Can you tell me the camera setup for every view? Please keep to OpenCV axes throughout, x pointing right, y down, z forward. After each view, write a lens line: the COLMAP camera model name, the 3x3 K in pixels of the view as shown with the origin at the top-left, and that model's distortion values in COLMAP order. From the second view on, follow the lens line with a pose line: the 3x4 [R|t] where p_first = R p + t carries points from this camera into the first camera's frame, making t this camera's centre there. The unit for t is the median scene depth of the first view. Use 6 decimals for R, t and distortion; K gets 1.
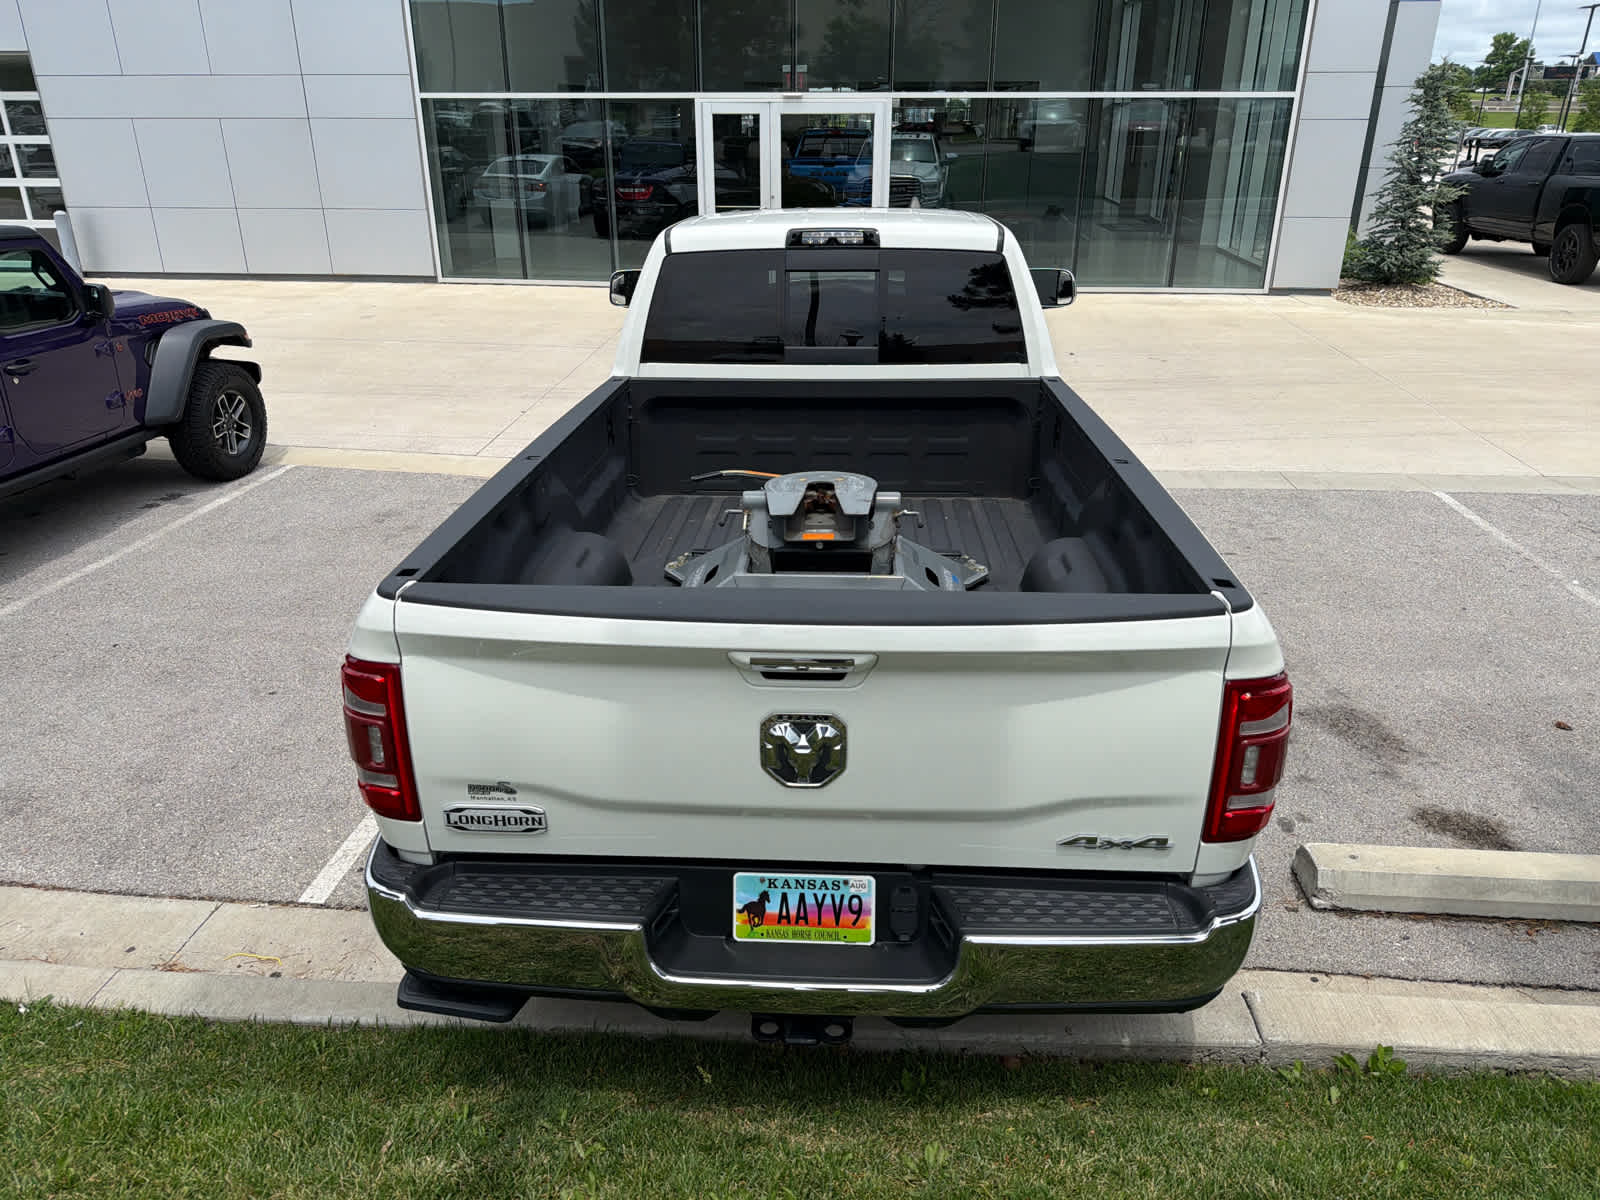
lens RADIAL K [[1118.7, 0, 789.8], [0, 1118.7, 594.3], [0, 0, 1]] dist [0.032474, -0.038897]
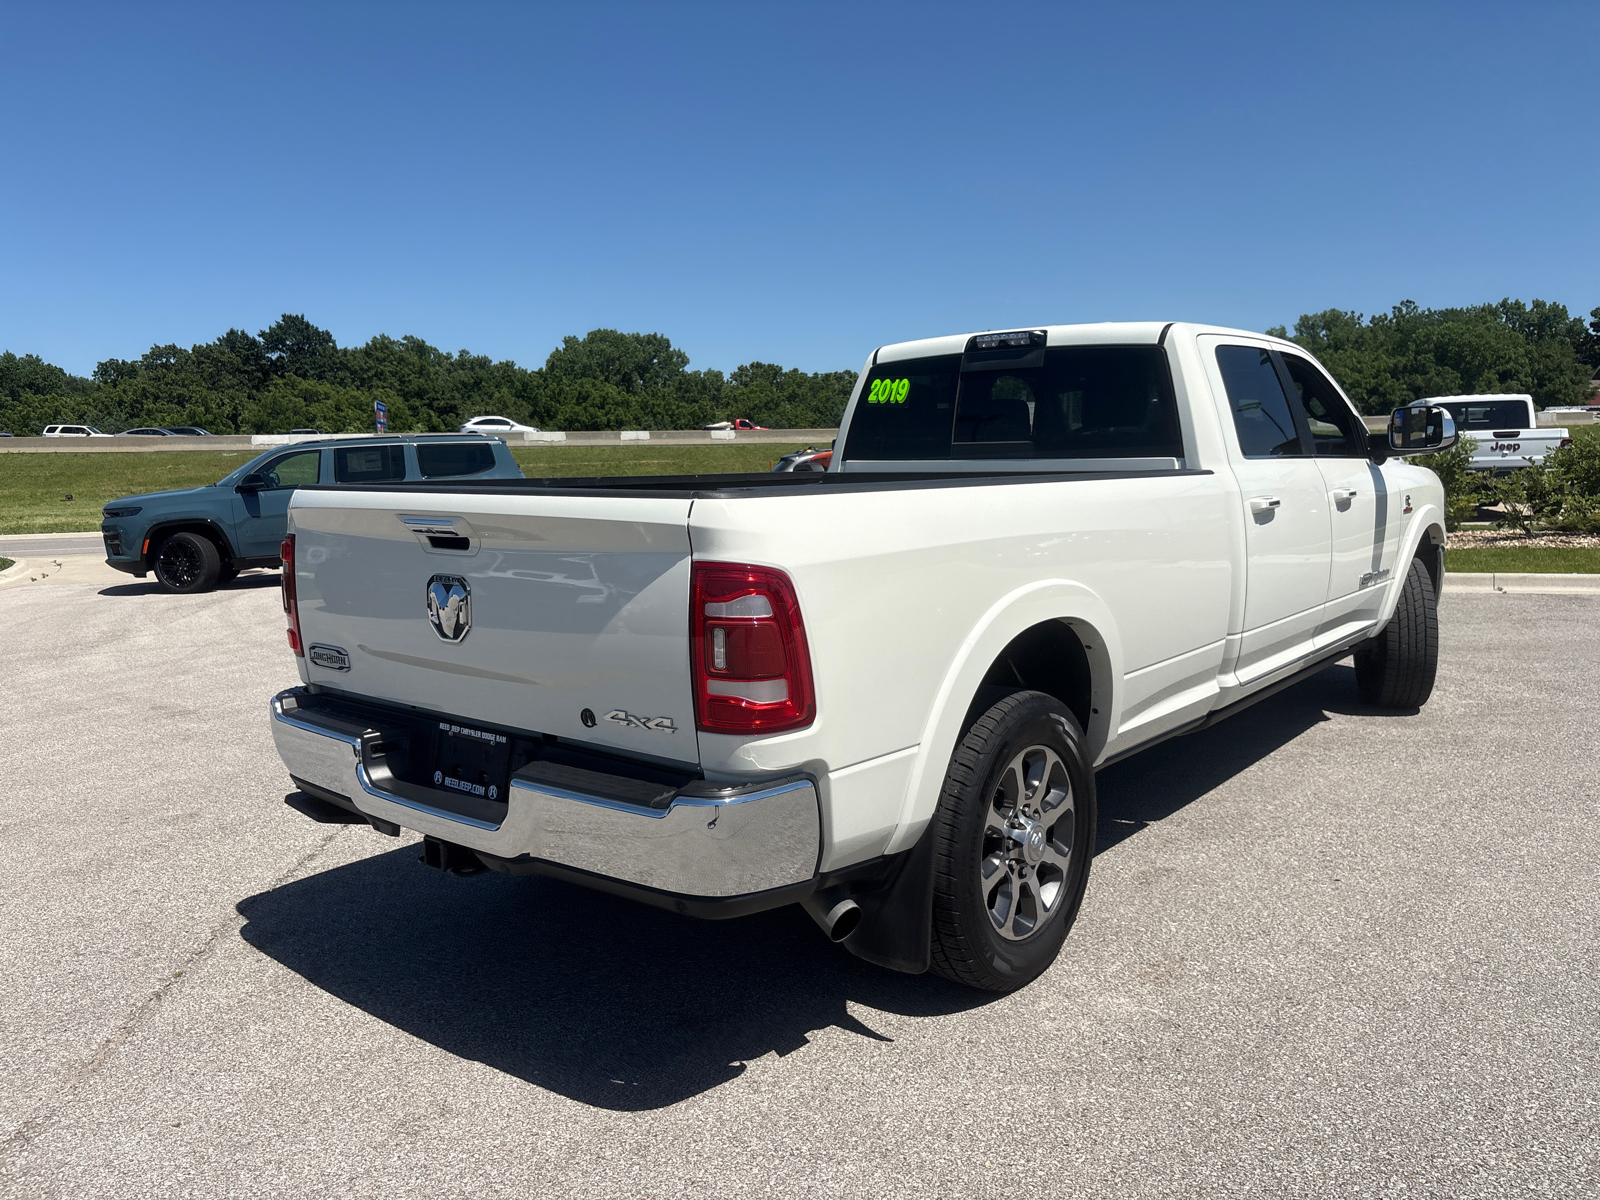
lens RADIAL K [[1217.4, 0, 784.2], [0, 1217.4, 608.7], [0, 0, 1]] dist [0.038625, -0.044215]
pose [[0.800065, 0.073540, -0.595389, 0.759340], [-0.206108, 0.965742, -0.157677, 0.186942], [0.563396, 0.248866, 0.787814, 0.085102]]
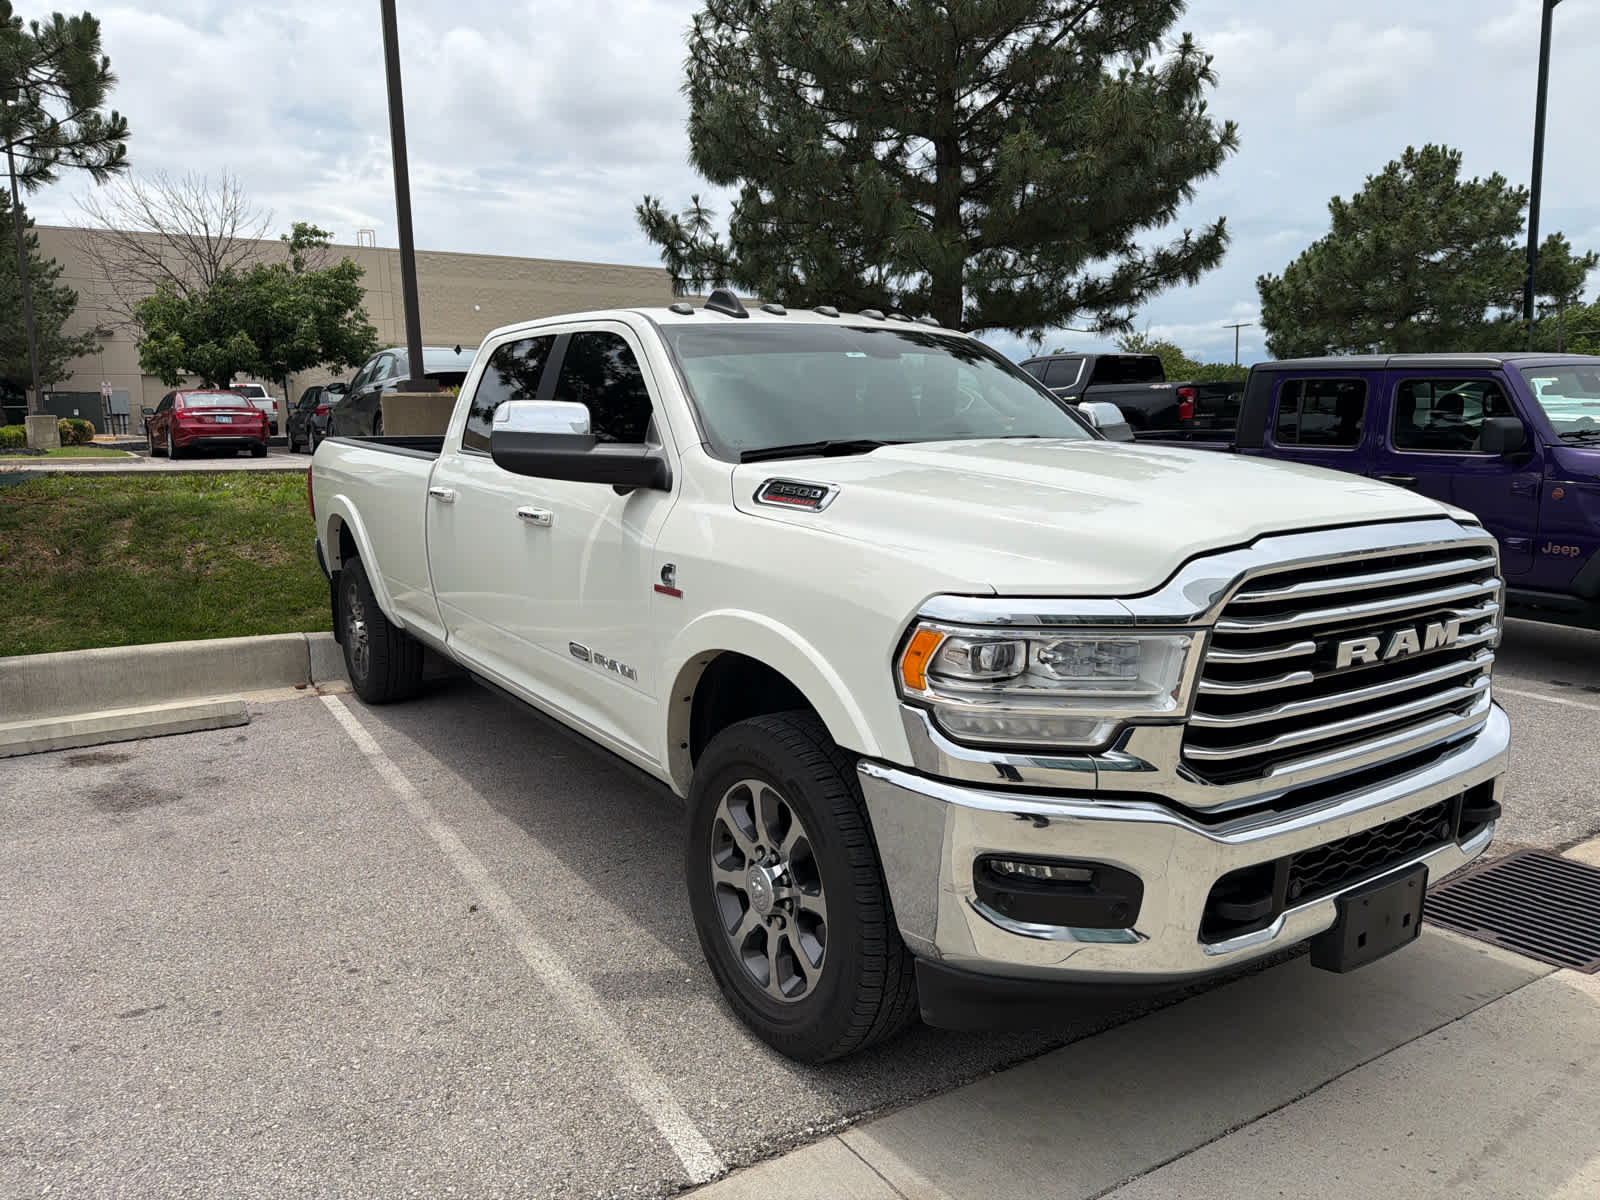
lens RADIAL K [[1118.7, 0, 791.5], [0, 1118.7, 606.3], [0, 0, 1]] dist [0.032474, -0.038897]
pose [[-0.800783, 0.112367, -0.588320, 0.853867], [-0.209001, 0.868082, 0.450280, -0.877807], [0.561307, 0.483536, -0.671660, 2.749947]]
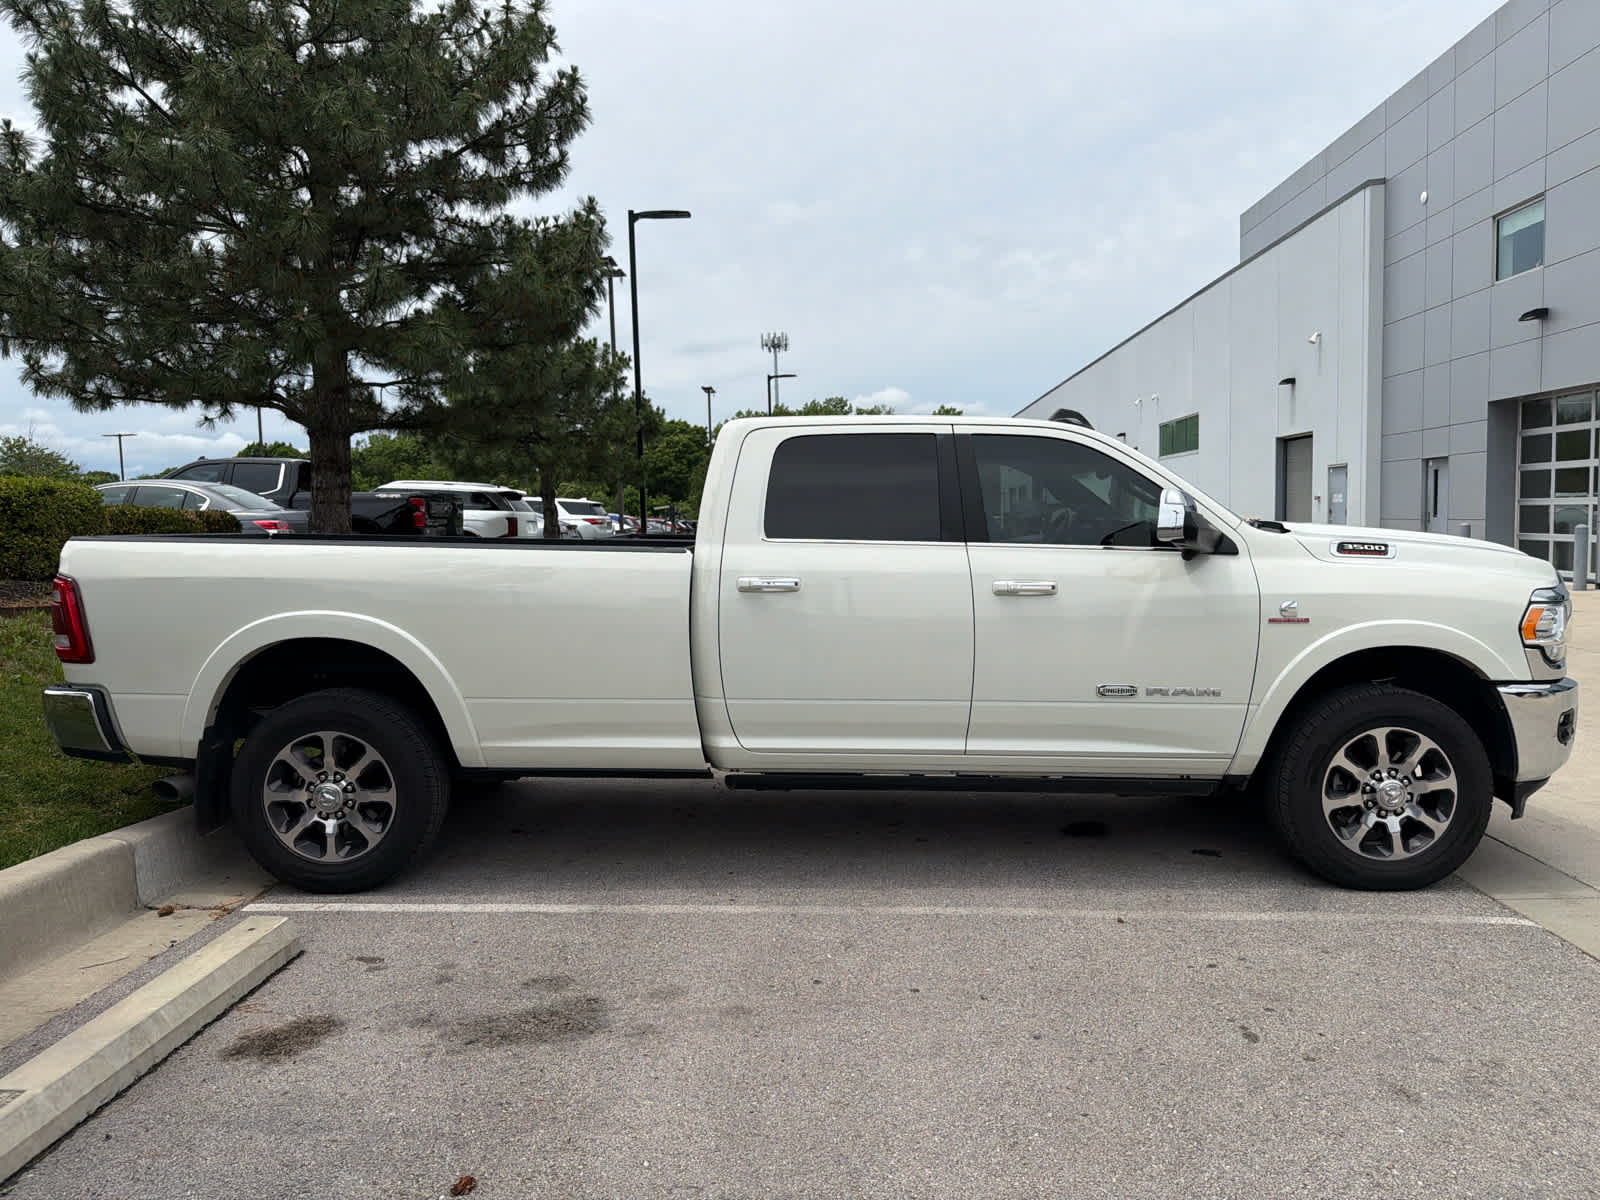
lens RADIAL K [[1118.7, 0, 795.0], [0, 1118.7, 610.5], [0, 0, 1]] dist [0.032474, -0.038897]
pose [[0.042373, 0.081809, -0.995747, 1.715732], [-0.366359, 0.928492, 0.060694, -0.331328], [0.929508, 0.362229, 0.069315, 1.423243]]
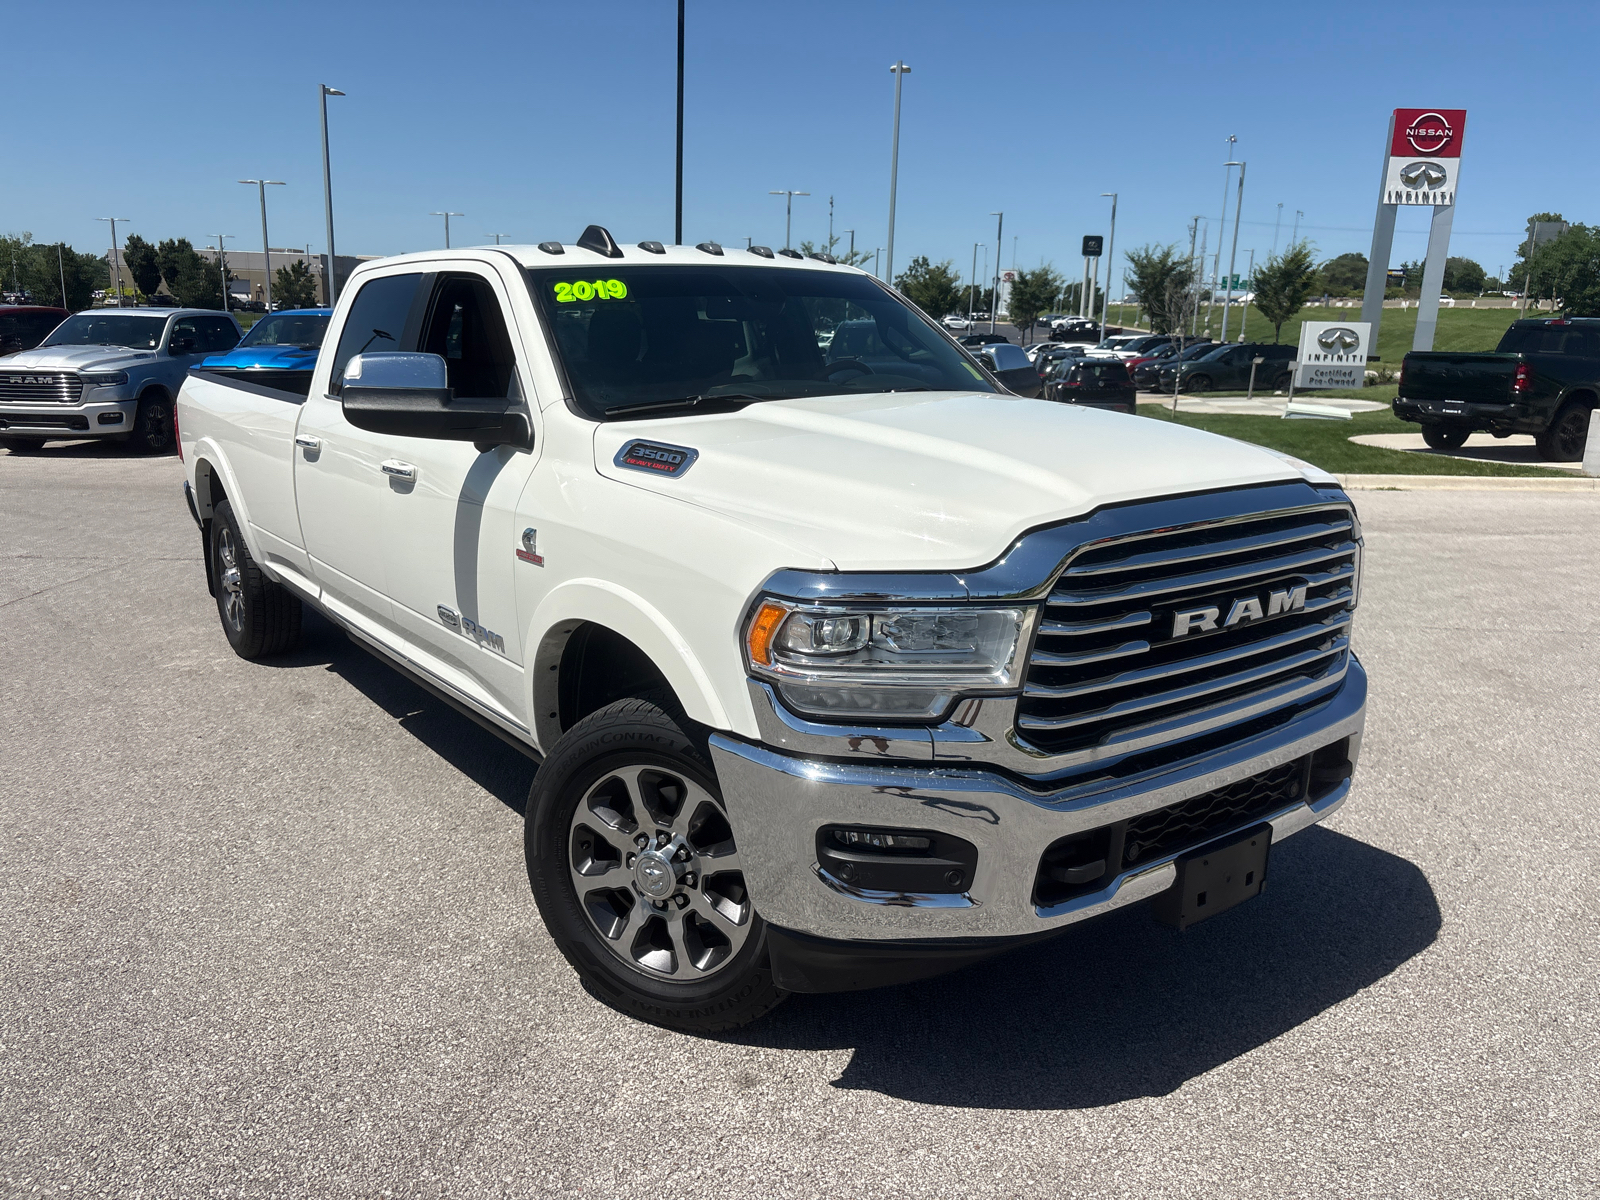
lens RADIAL K [[1217.4, 0, 790.4], [0, 1217.4, 618.2], [0, 0, 1]] dist [0.038625, -0.044215]
pose [[-0.771615, 0.158014, -0.616151, 0.838289], [-0.224534, 0.838637, 0.496259, -0.939738], [0.595143, 0.521268, -0.611625, 2.810704]]
